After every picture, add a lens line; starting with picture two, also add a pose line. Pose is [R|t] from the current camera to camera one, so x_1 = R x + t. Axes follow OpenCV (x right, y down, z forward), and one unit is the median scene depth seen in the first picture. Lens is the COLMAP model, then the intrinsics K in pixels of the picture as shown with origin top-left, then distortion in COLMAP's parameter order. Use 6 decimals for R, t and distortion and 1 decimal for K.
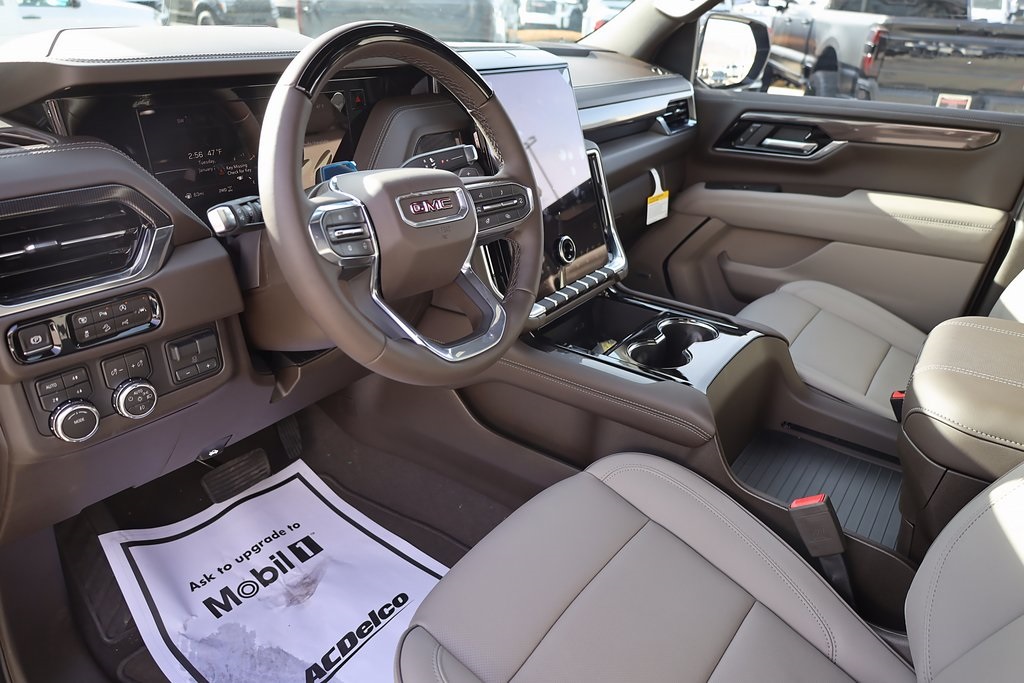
lens RADIAL K [[689.6, 0, 512.0], [0, 689.6, 341.5], [0, 0, 1]] dist [-0.023925, 0.003581]
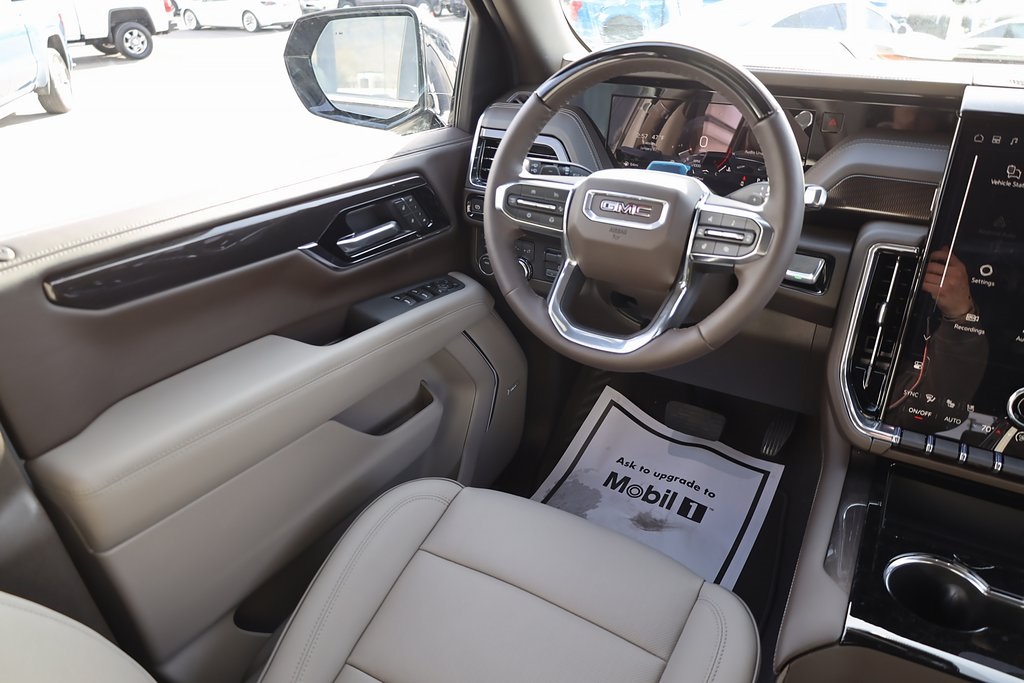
lens RADIAL K [[689.6, 0, 512.0], [0, 689.6, 341.5], [0, 0, 1]] dist [-0.023925, 0.003581]
pose [[0.089228, 0.428227, -0.899256, 0.556344], [-0.417488, 0.835795, 0.356582, -0.200146], [0.904291, 0.343611, 0.253355, 0.363582]]
